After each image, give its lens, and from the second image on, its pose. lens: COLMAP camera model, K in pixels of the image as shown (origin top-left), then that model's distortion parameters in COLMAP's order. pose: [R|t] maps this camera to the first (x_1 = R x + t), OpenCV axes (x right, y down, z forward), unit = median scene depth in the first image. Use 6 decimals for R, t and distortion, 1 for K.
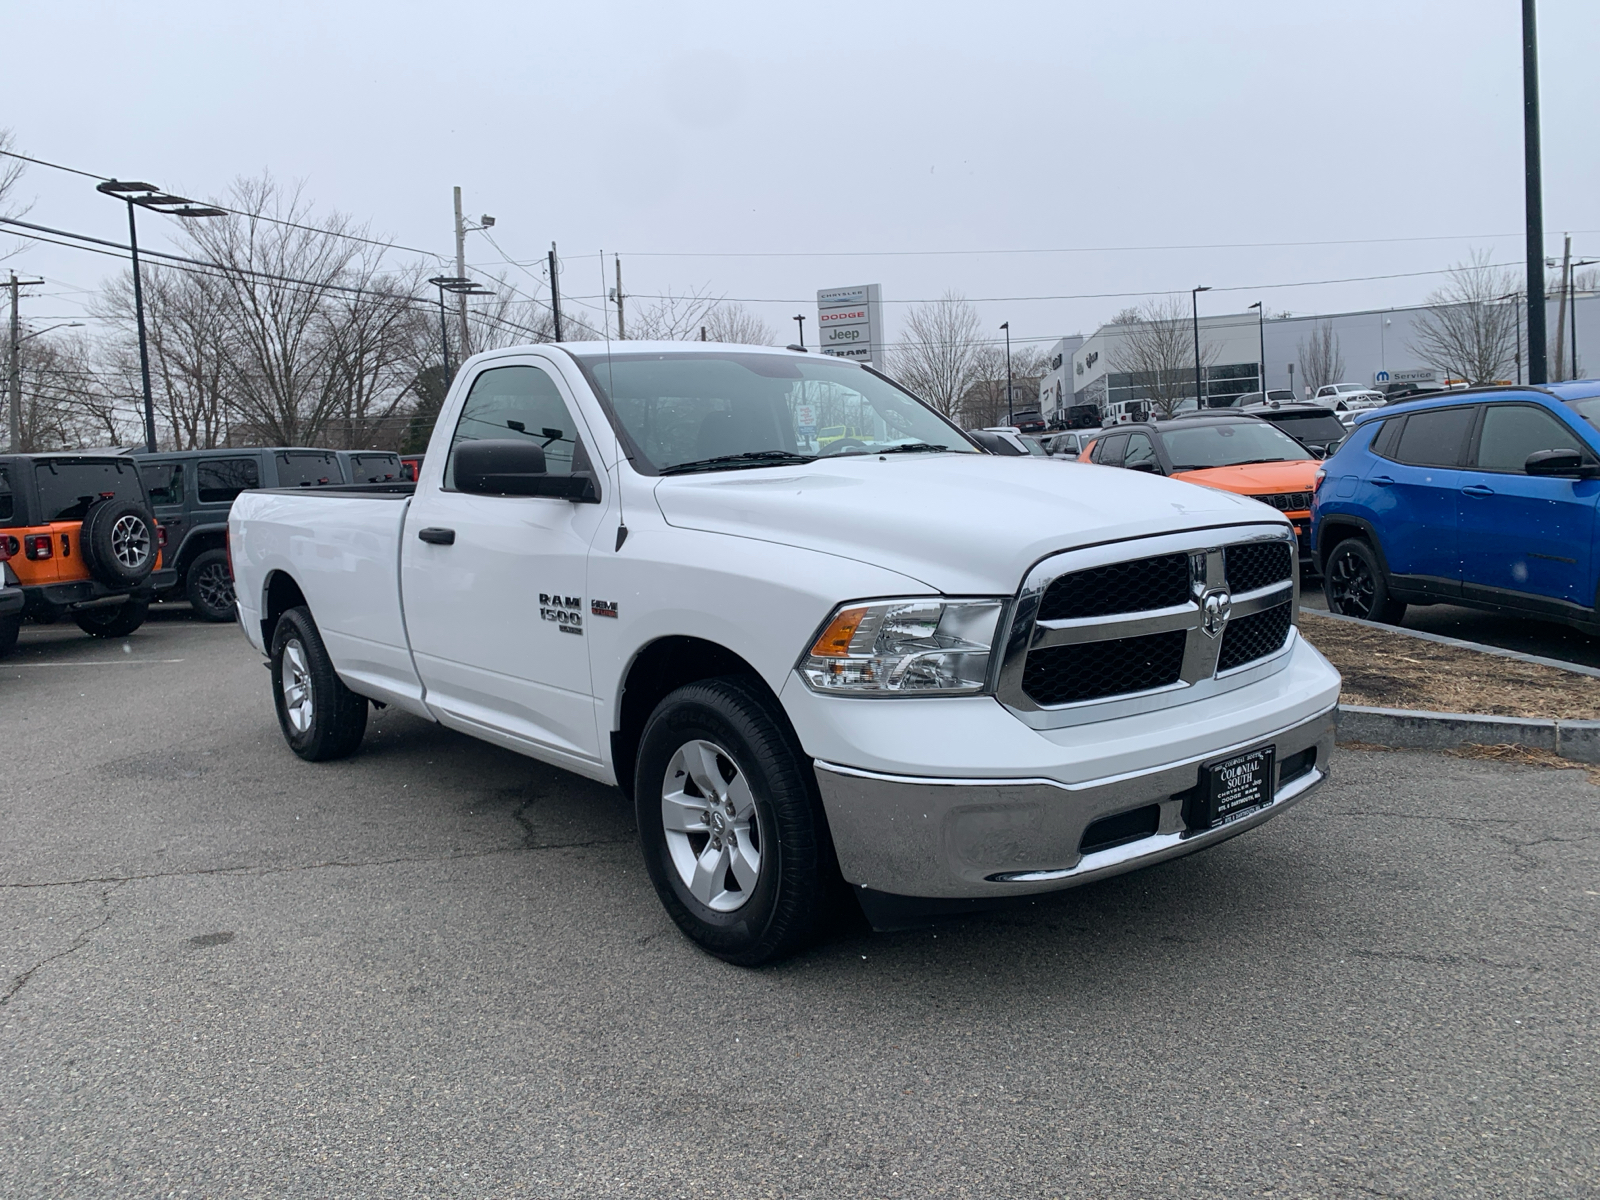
lens RADIAL K [[1234.5, 0, 787.1], [0, 1234.5, 578.0], [0, 0, 1]] dist [0.010420, 0.000078]
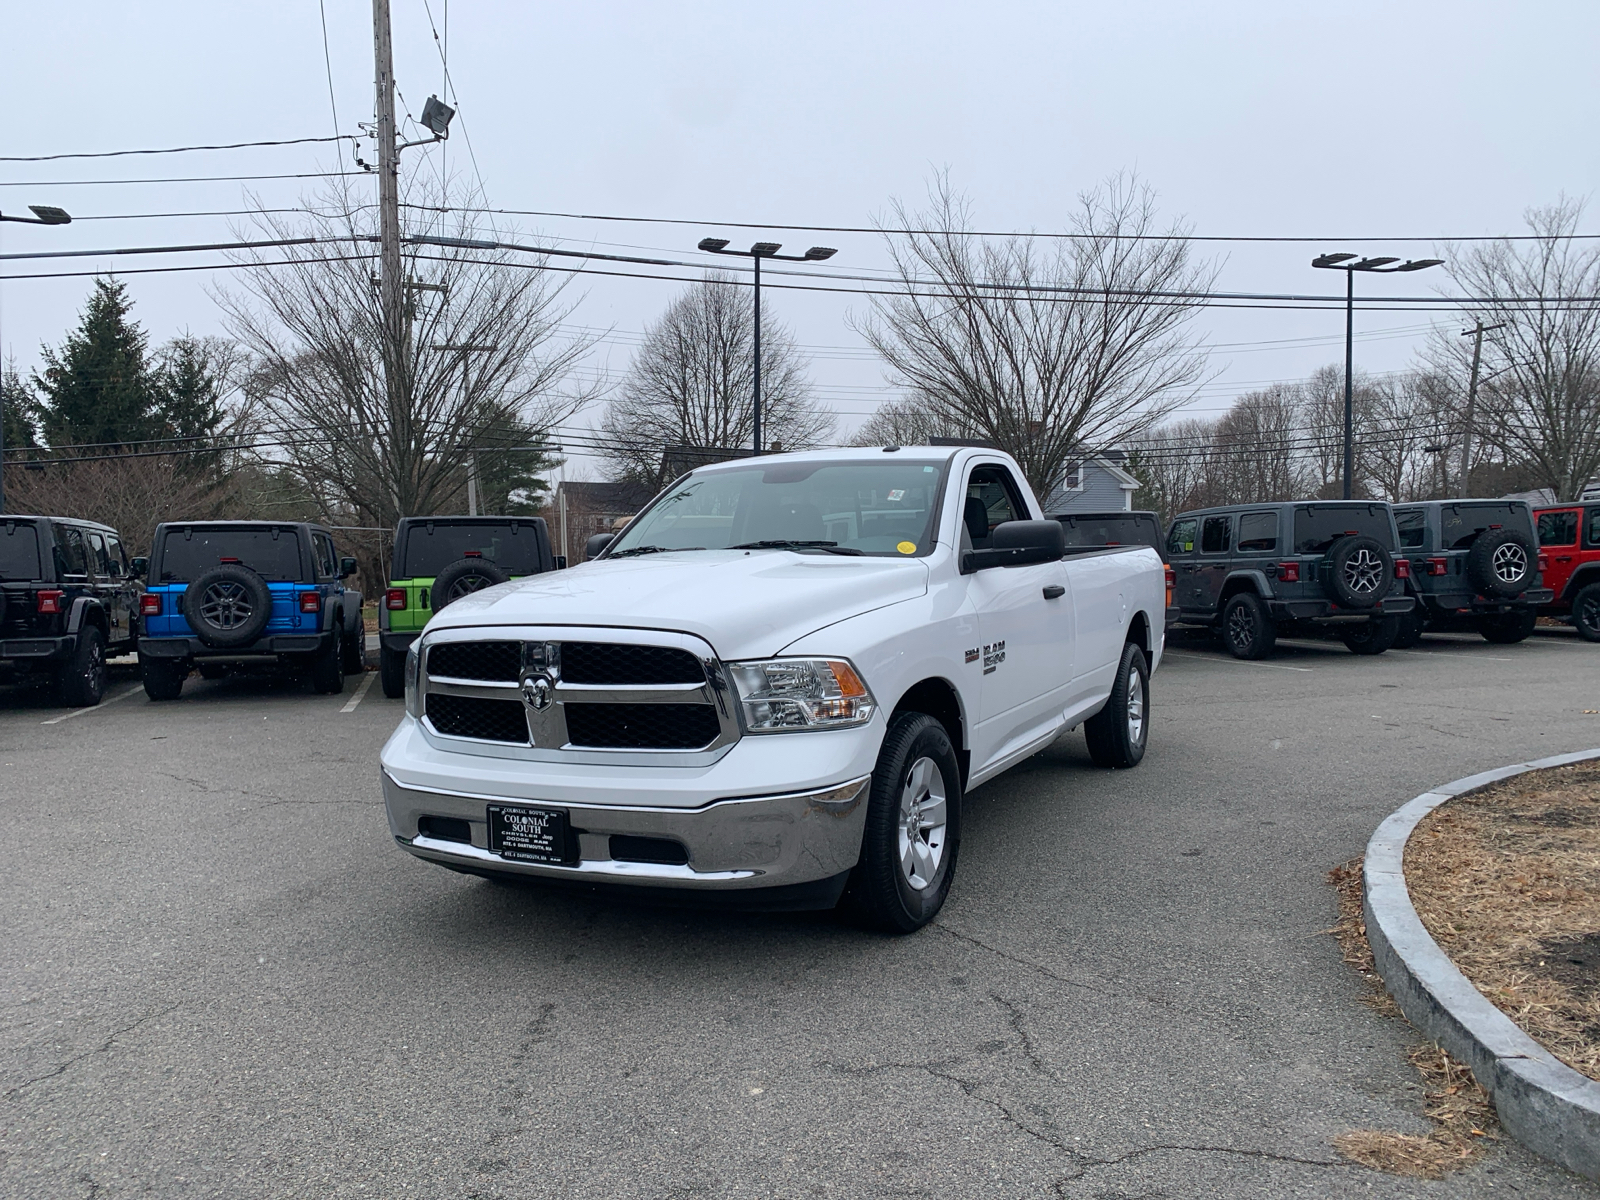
lens RADIAL K [[1200.2, 0, 773.6], [0, 1200.2, 601.1], [0, 0, 1]] dist [0.073512, -0.083547]
pose [[0.381353, 0.071179, -0.921685, 1.297415], [-0.074093, 0.996177, 0.046276, -0.115649], [0.921456, 0.050643, 0.385169, 0.620442]]
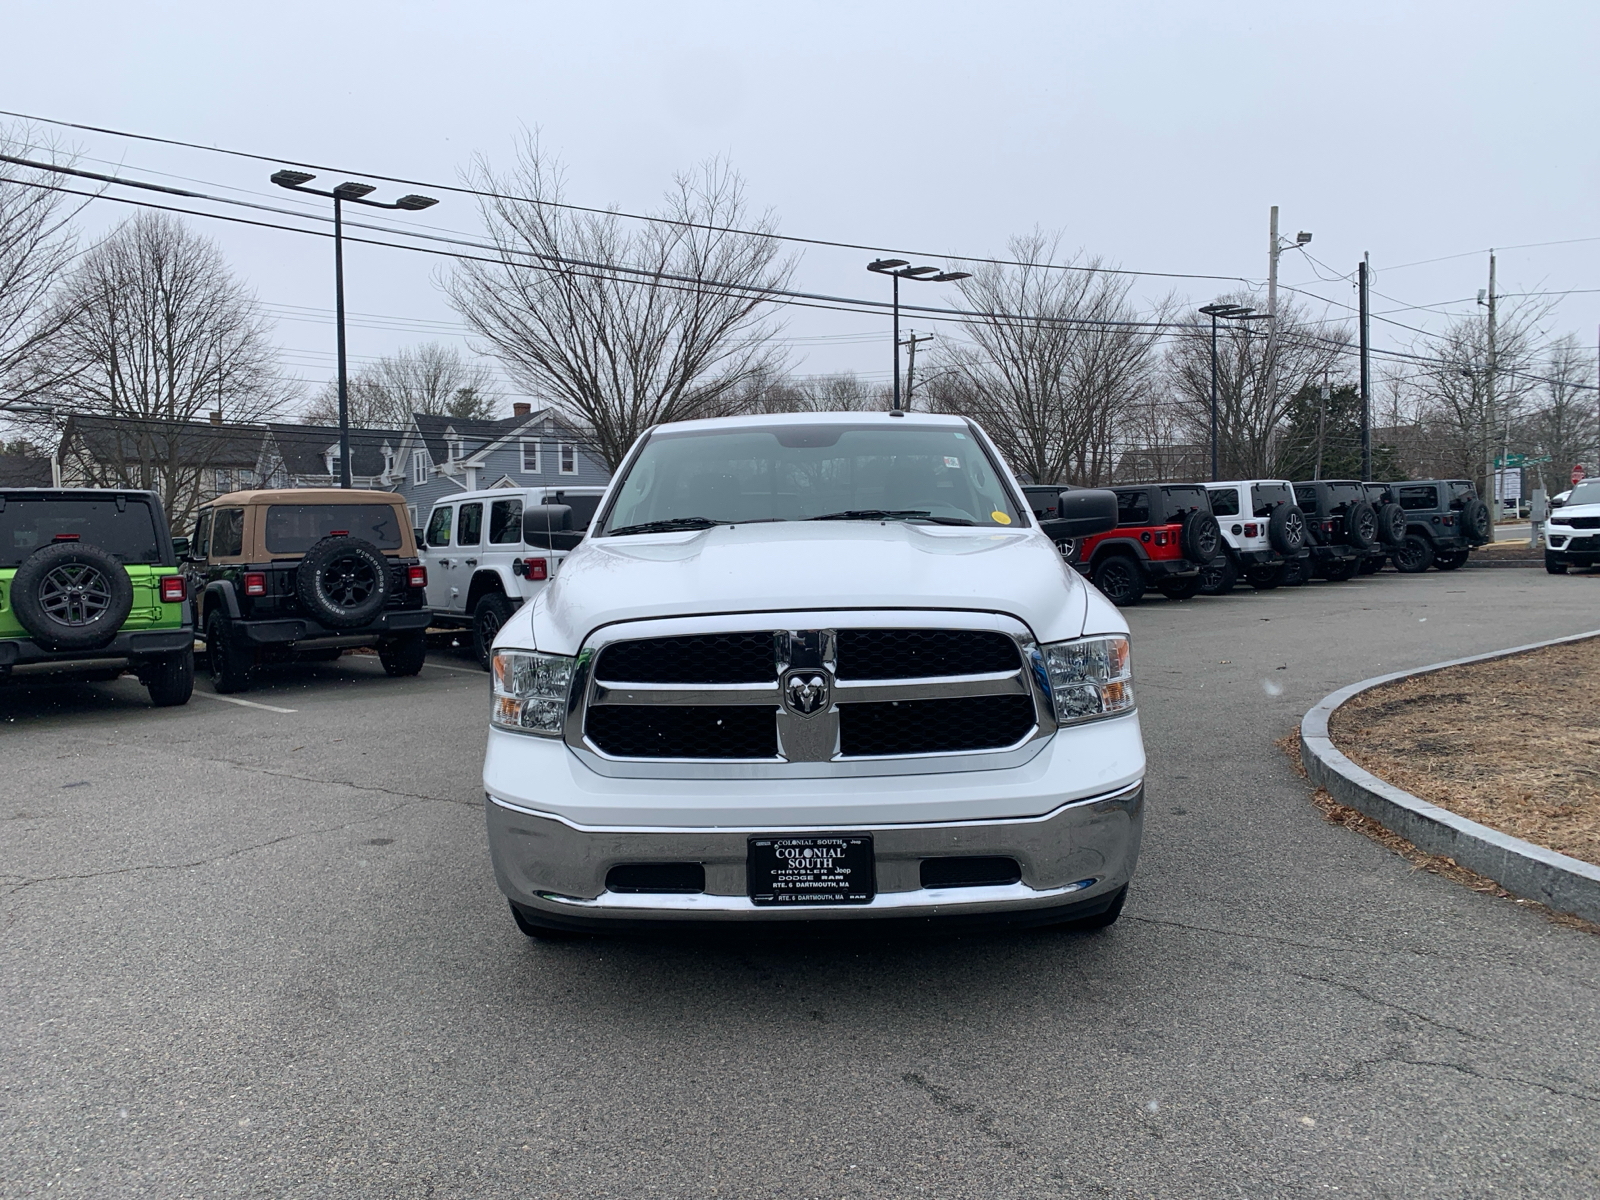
lens RADIAL K [[1235.1, 0, 773.5], [0, 1235.1, 560.3], [0, 0, 1]] dist [0.012688, -0.000108]
pose [[0.750059, 0.042363, -0.660012, 0.823945], [-0.062574, 0.998015, -0.007053, -0.060047], [0.658404, 0.046590, 0.751222, 0.178861]]
